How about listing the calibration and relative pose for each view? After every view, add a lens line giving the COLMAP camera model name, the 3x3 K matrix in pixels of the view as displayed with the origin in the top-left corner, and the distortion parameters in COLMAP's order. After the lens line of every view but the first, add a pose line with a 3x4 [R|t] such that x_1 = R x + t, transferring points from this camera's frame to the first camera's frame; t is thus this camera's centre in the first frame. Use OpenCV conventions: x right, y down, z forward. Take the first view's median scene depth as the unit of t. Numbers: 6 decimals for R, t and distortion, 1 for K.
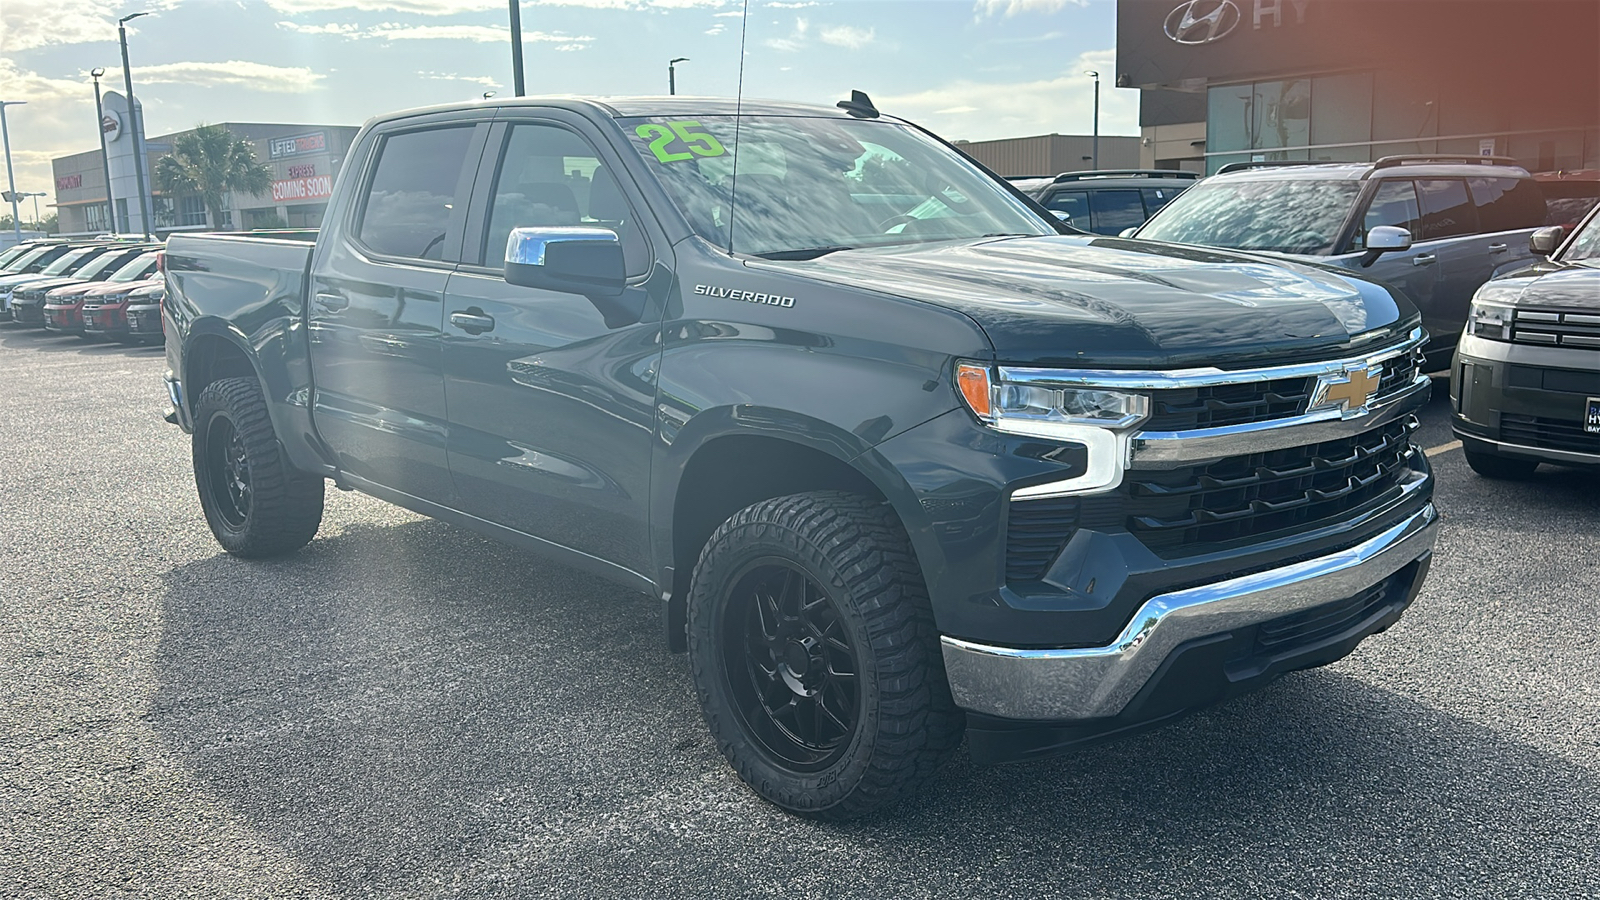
lens RADIAL K [[1401.0, 0, 800.0], [0, 1401.0, 450.0], [0, 0, 1]] dist [0.125755, -0.221077]
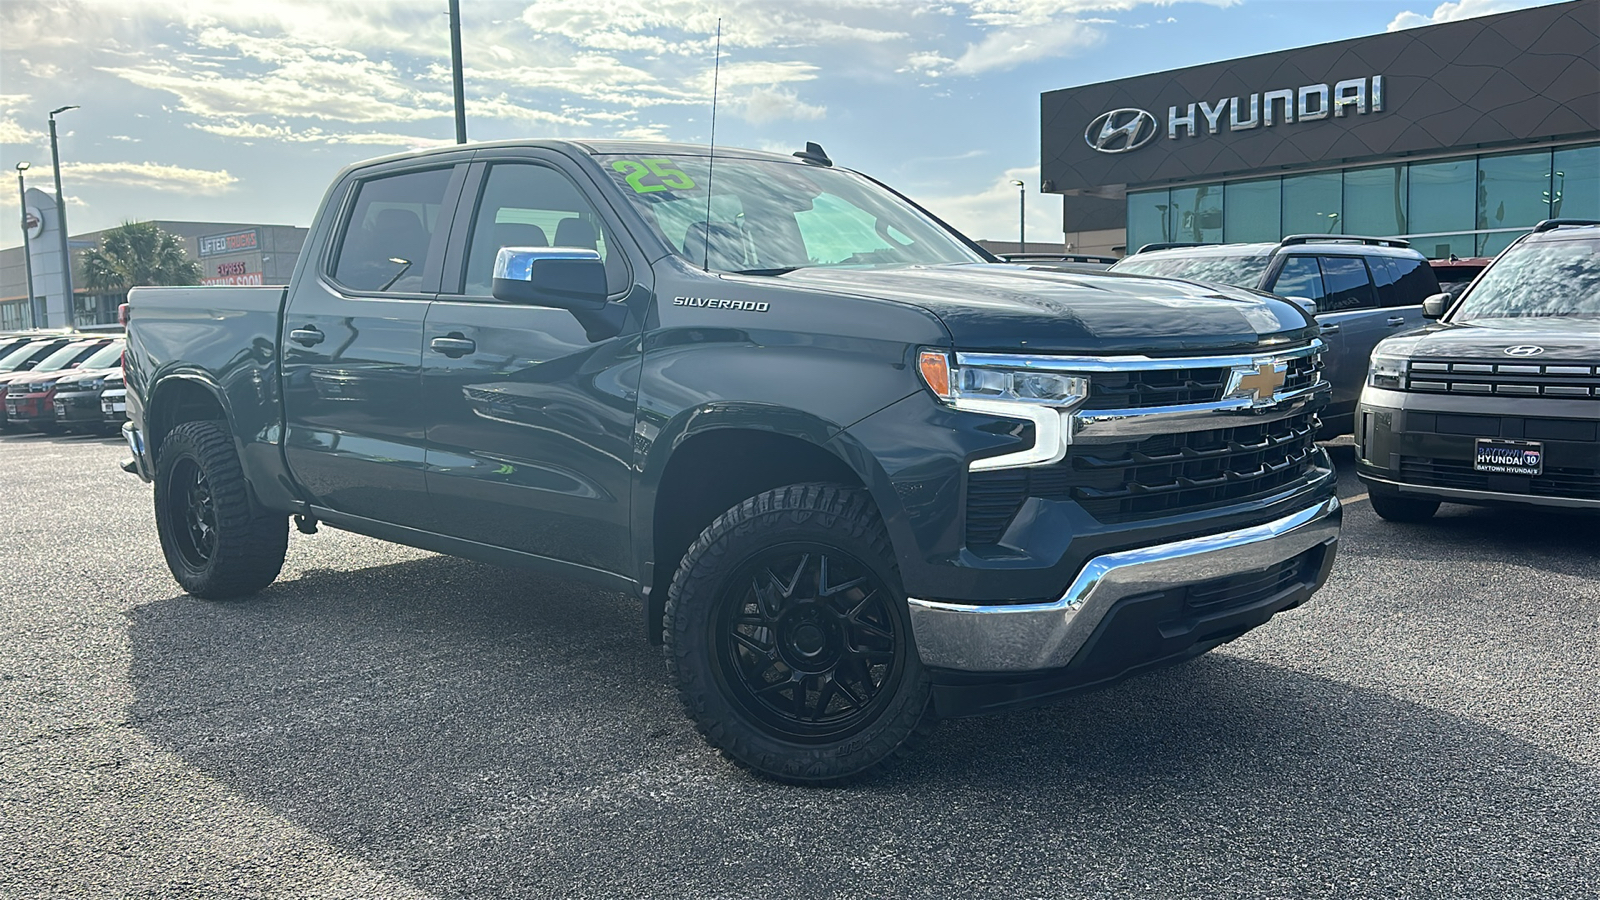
lens RADIAL K [[1389.8, 0, 830.3], [0, 1389.8, 463.7], [0, 0, 1]] dist [0.127152, -0.204669]
pose [[0.997662, 0.002487, 0.068298, -0.024856], [0.001819, 0.998018, -0.062901, 0.071629], [-0.068319, 0.062878, 0.995680, -0.067677]]
